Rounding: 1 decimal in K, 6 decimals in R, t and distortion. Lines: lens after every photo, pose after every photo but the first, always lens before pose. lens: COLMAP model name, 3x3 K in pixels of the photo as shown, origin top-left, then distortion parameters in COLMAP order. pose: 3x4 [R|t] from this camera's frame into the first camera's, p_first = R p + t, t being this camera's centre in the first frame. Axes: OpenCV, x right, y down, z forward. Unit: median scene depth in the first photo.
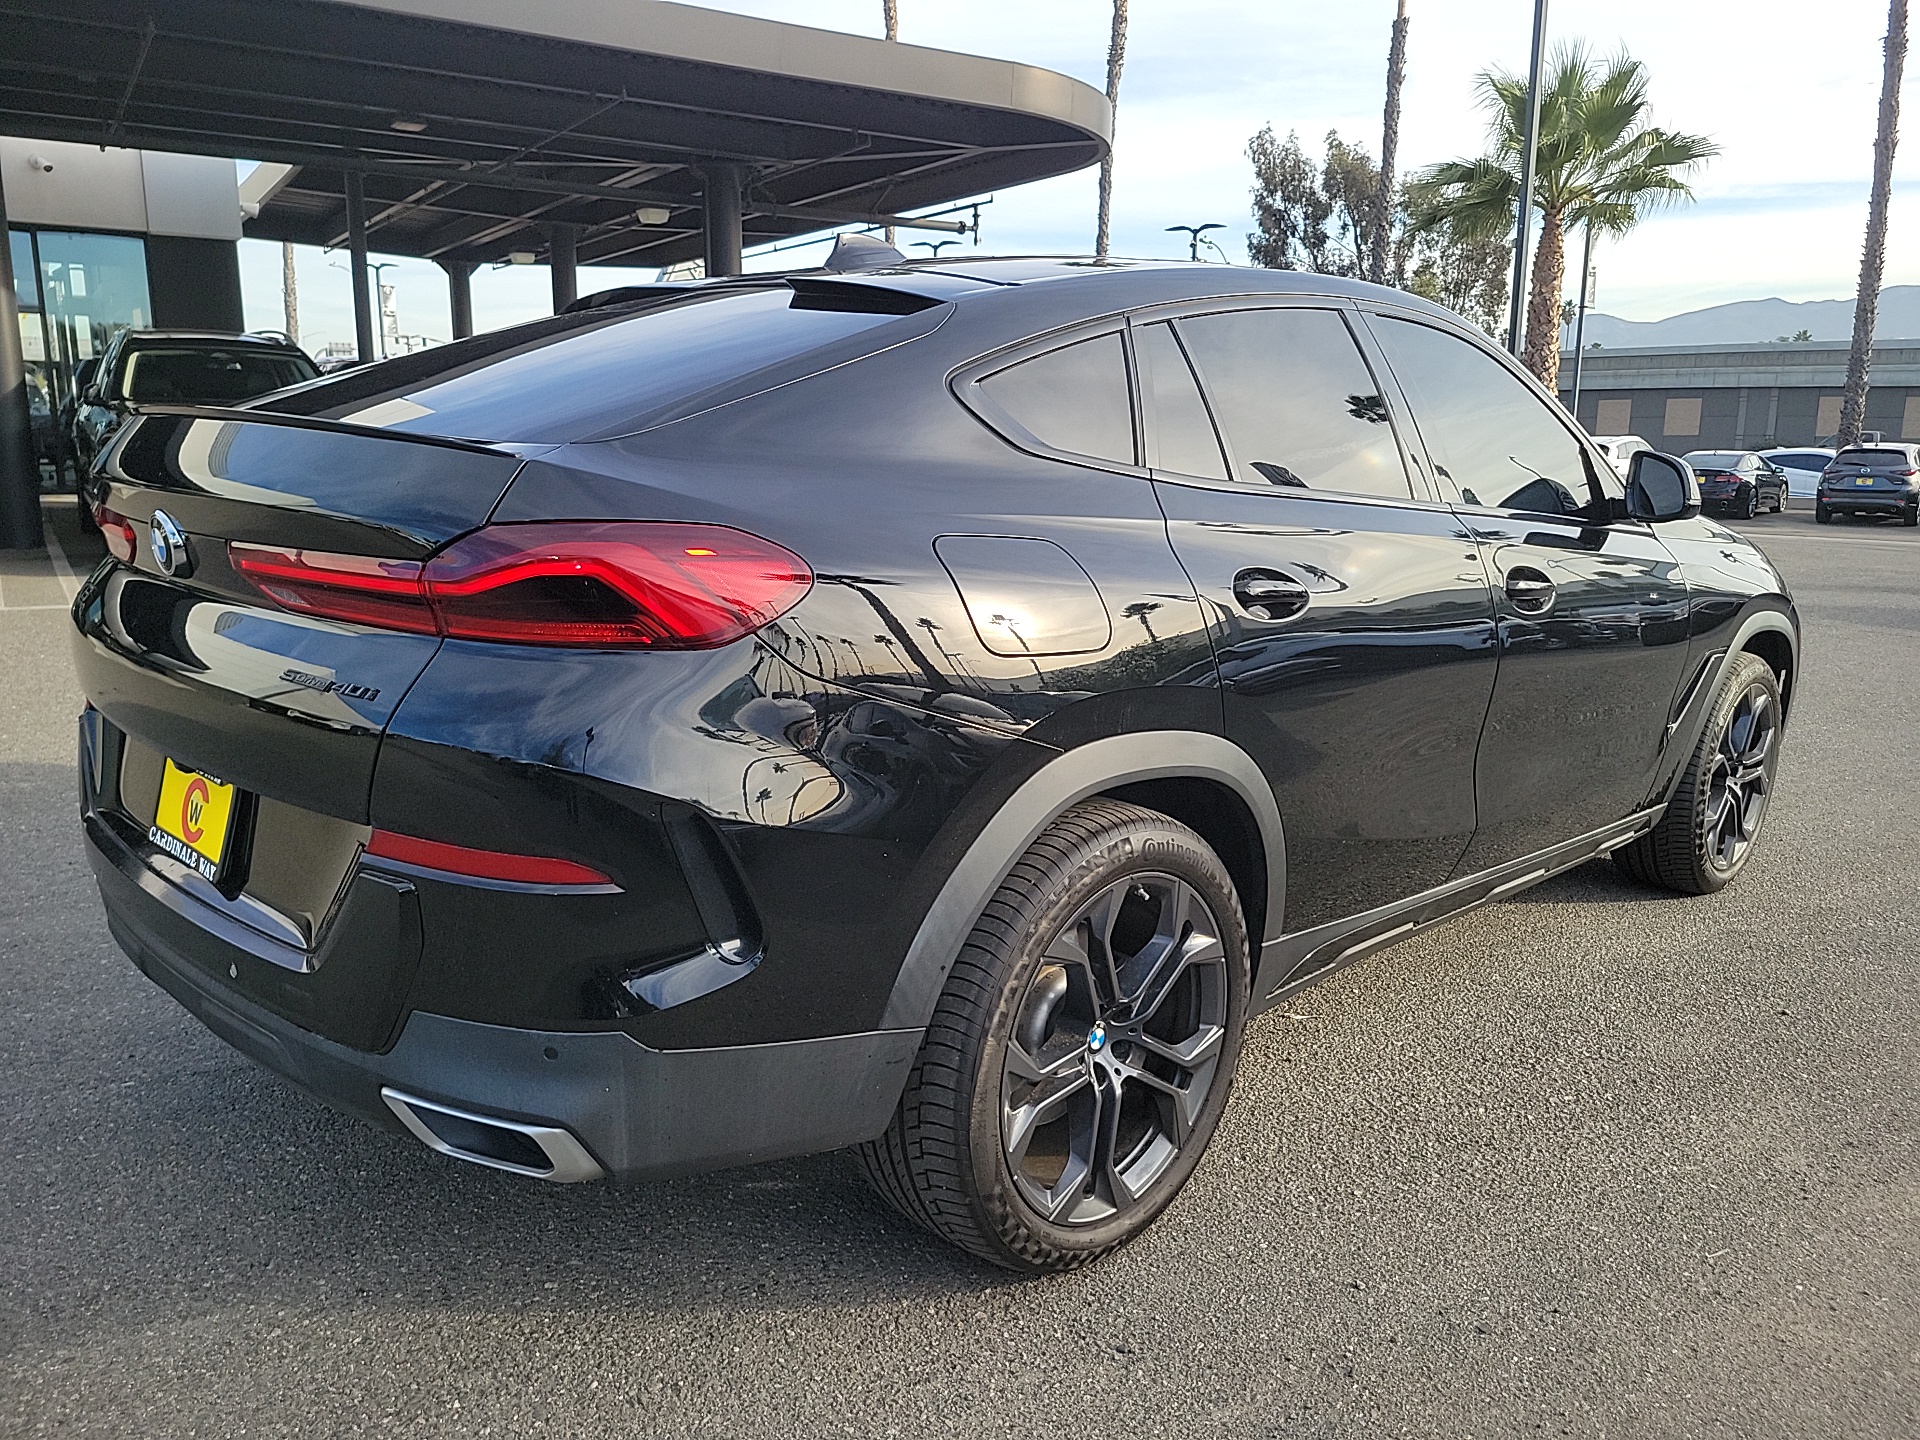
lens RADIAL K [[1435.7, 0, 960.0], [0, 1435.7, 720.0], [0, 0, 1]] dist [0.024842, -0.003840]
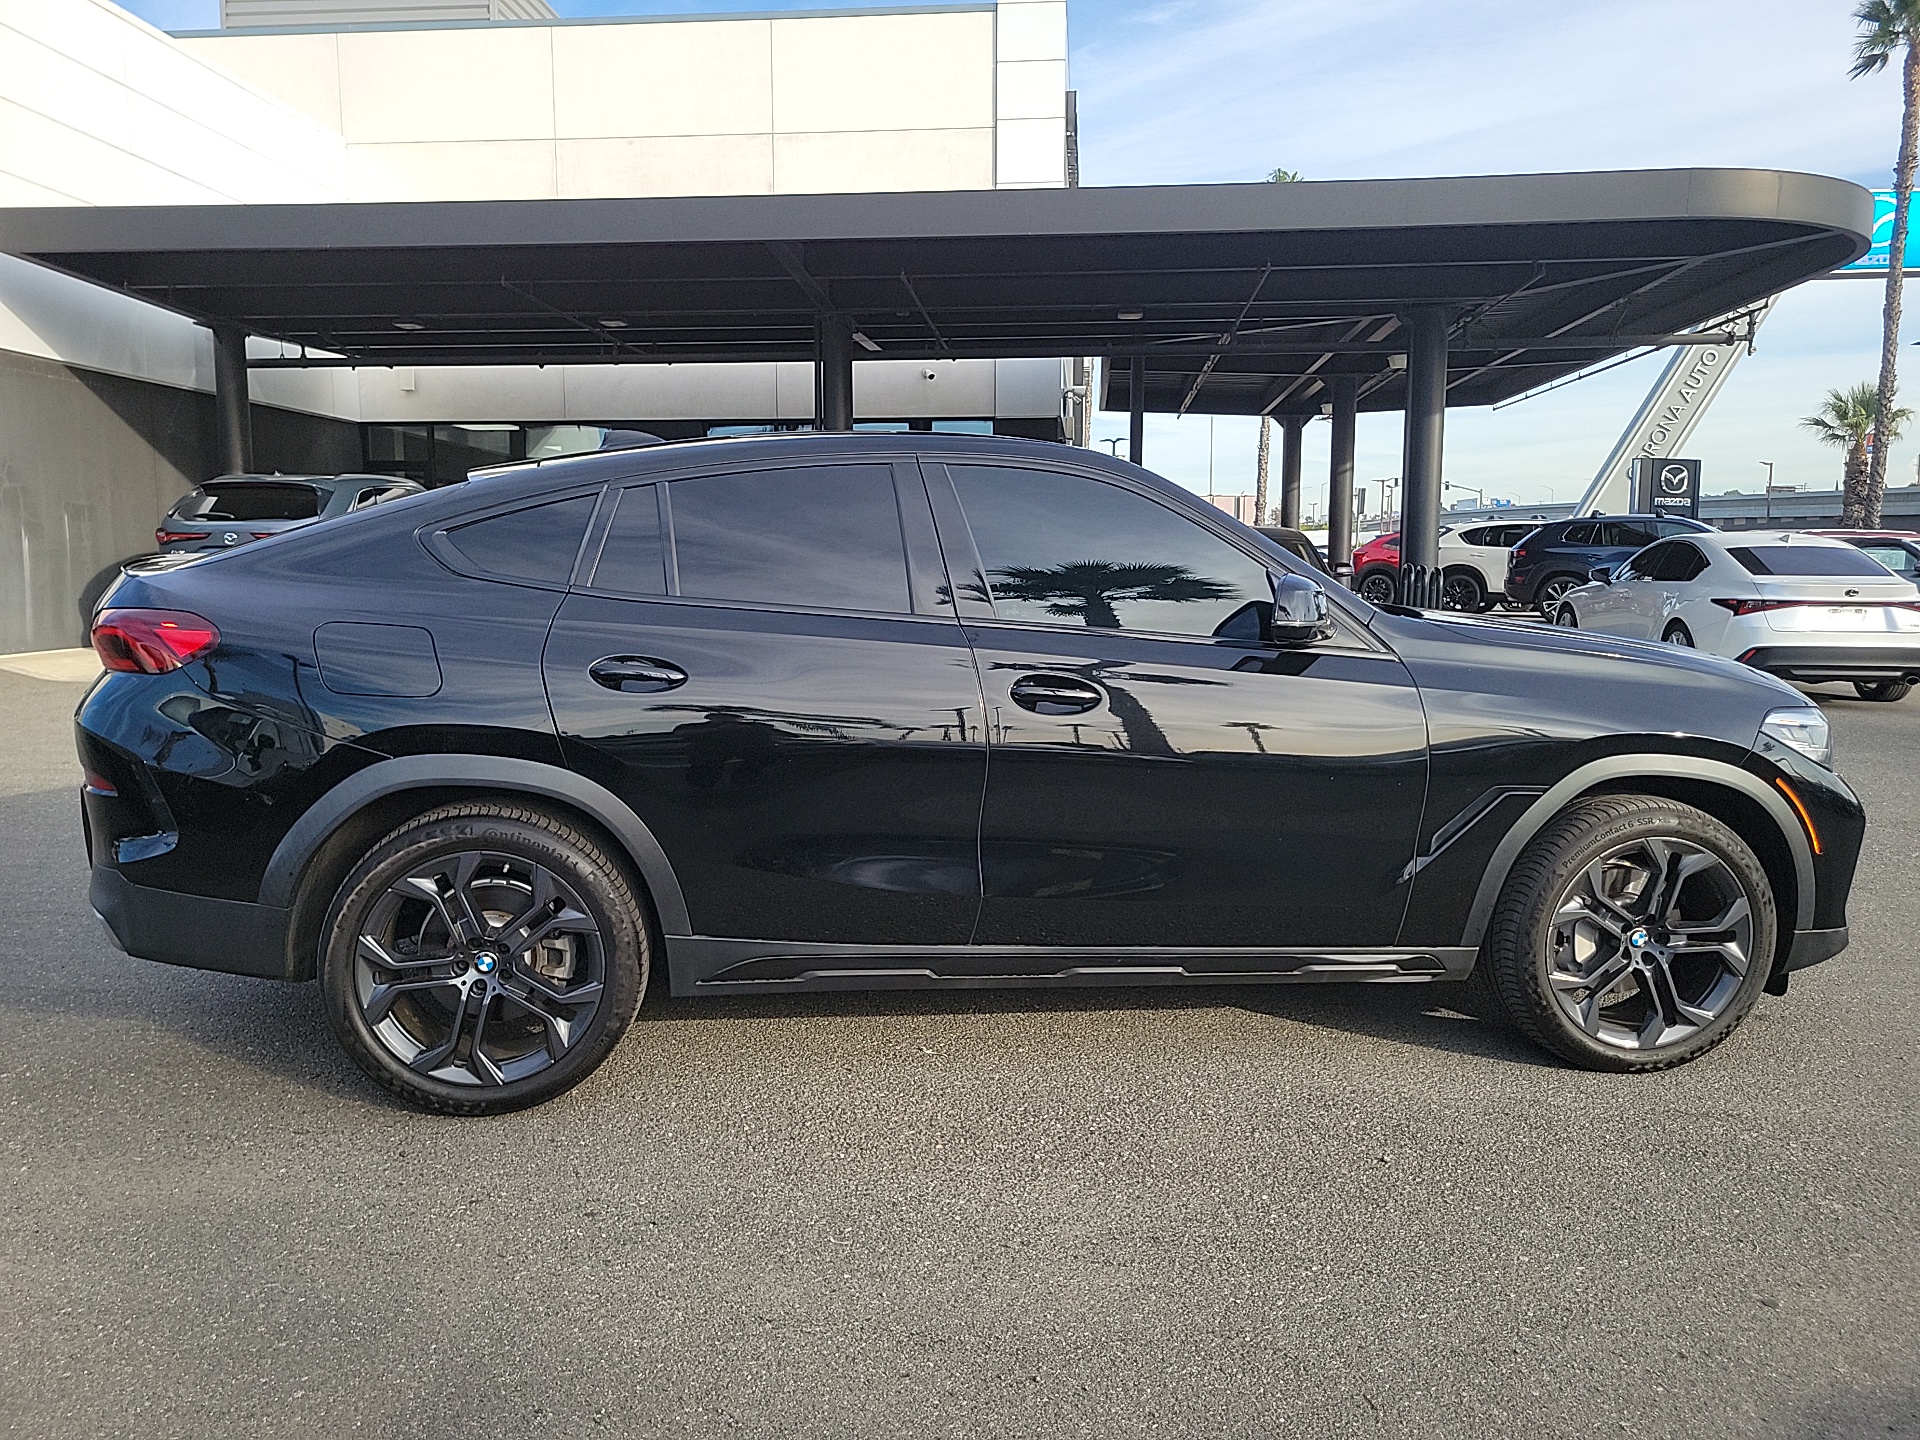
lens RADIAL K [[1439.6, 0, 960.0], [0, 1439.6, 720.0], [0, 0, 1]] dist [0.022625, -0.006394]
pose [[0.788017, 0.052120, -0.613443, 0.206903], [-0.108704, 0.992534, -0.055310, 0.000002], [0.605981, 0.110269, 0.787800, 0.013591]]
